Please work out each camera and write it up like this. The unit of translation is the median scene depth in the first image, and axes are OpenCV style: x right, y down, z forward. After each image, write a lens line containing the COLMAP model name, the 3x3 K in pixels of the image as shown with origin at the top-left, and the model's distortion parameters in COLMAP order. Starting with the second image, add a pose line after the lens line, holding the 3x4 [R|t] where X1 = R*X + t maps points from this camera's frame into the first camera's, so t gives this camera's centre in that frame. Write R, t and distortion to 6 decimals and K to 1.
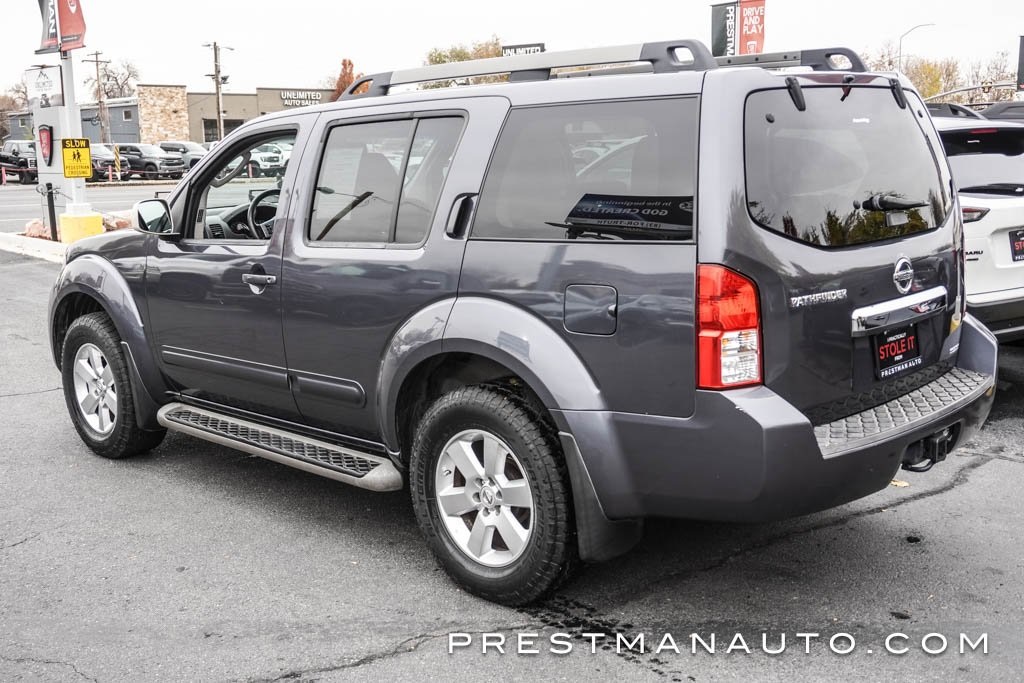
lens RADIAL K [[1160.1, 0, 514.5], [0, 1160.1, 344.7], [0, 0, 1]] dist [-0.019721, 0.000000]
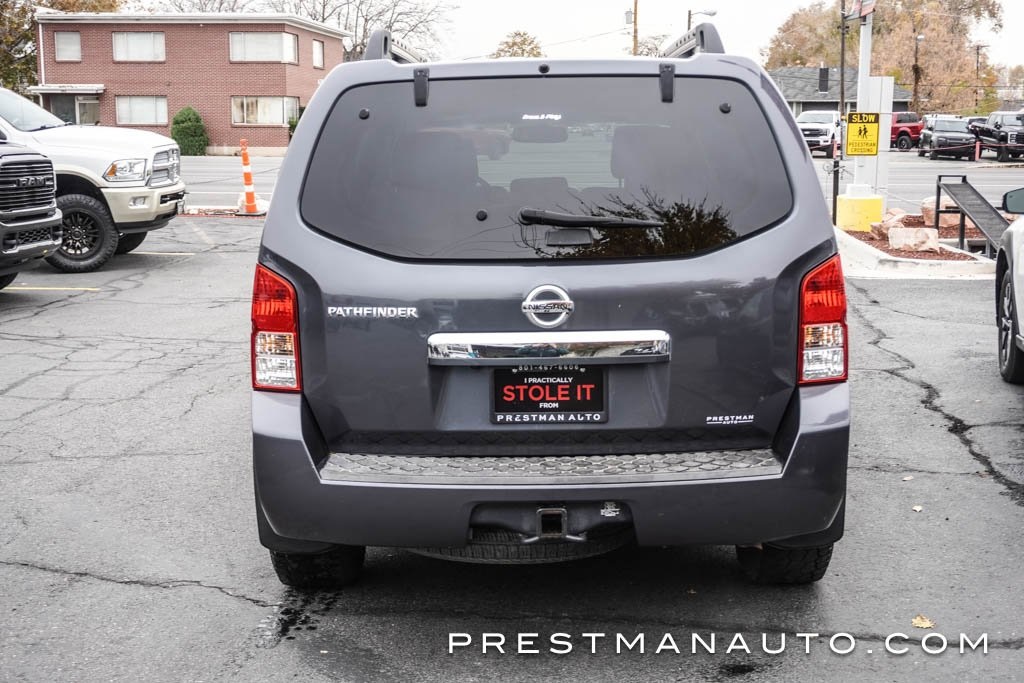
lens RADIAL K [[1371.4, 0, 510.4], [0, 1371.4, 343.1], [0, 0, 1]] dist [-0.006635, 0.000000]
pose [[0.678759, 0.136060, -0.721647, 0.983289], [-0.140665, 0.988579, 0.054083, -0.079217], [0.720763, 0.064801, 0.690146, 0.296174]]
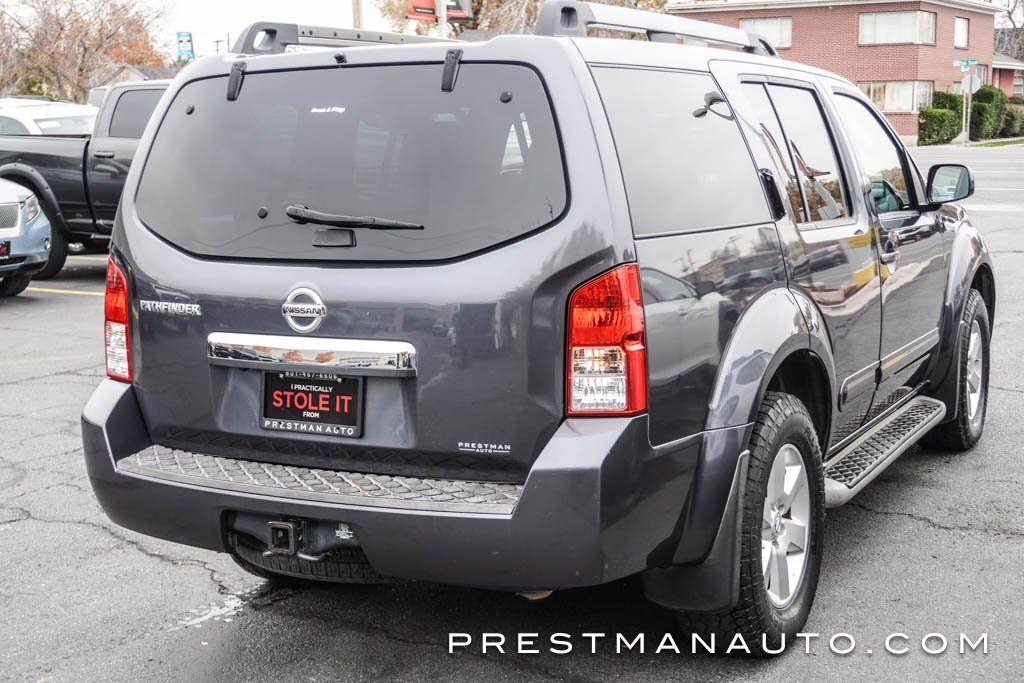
lens RADIAL K [[1435.8, 0, 510.2], [0, 1435.8, 344.2], [0, 0, 1]] dist [0.036027, 0.000000]
pose [[0.262472, 0.167616, -0.950270, 1.244604], [-0.159127, 0.978833, 0.128702, -0.176400], [0.951728, 0.117433, 0.283588, 0.824473]]
